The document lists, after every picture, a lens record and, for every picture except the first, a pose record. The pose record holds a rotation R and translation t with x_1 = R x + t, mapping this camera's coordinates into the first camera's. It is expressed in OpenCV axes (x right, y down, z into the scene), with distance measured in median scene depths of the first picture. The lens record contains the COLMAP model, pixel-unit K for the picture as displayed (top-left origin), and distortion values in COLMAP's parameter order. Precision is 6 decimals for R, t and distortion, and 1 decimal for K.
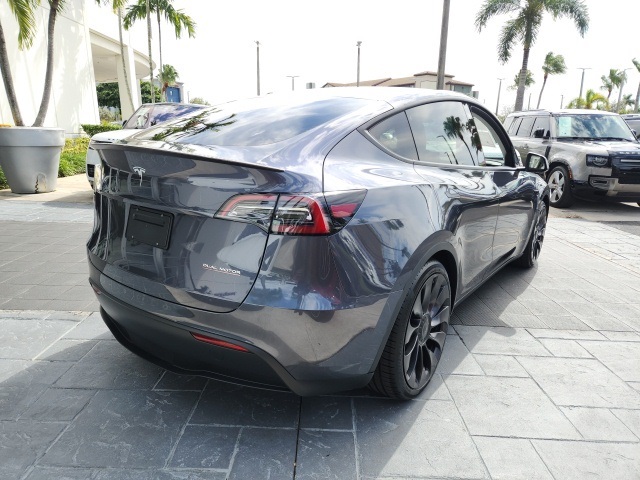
lens RADIAL K [[424.3, 0, 322.2], [0, 424.3, 246.5], [0, 0, 1]] dist [0.054457, -0.051373]
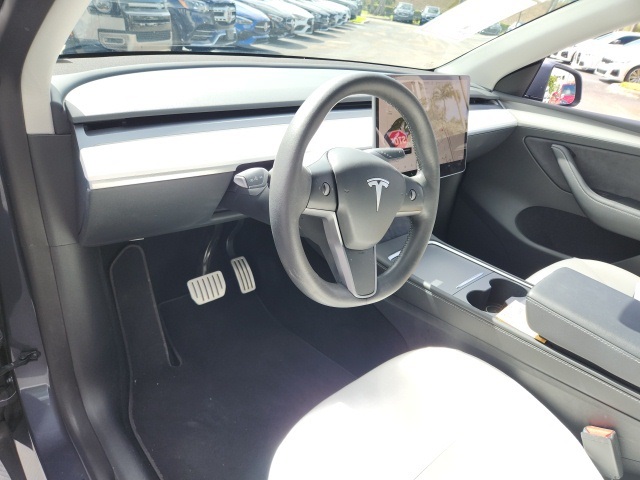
lens RADIAL K [[424.3, 0, 322.2], [0, 424.3, 246.5], [0, 0, 1]] dist [0.054457, -0.051373]
pose [[0.191313, -0.486154, 0.852674, -0.016382], [0.133278, 0.873541, 0.468148, -0.141648], [-0.972438, 0.024080, 0.231914, 0.547135]]
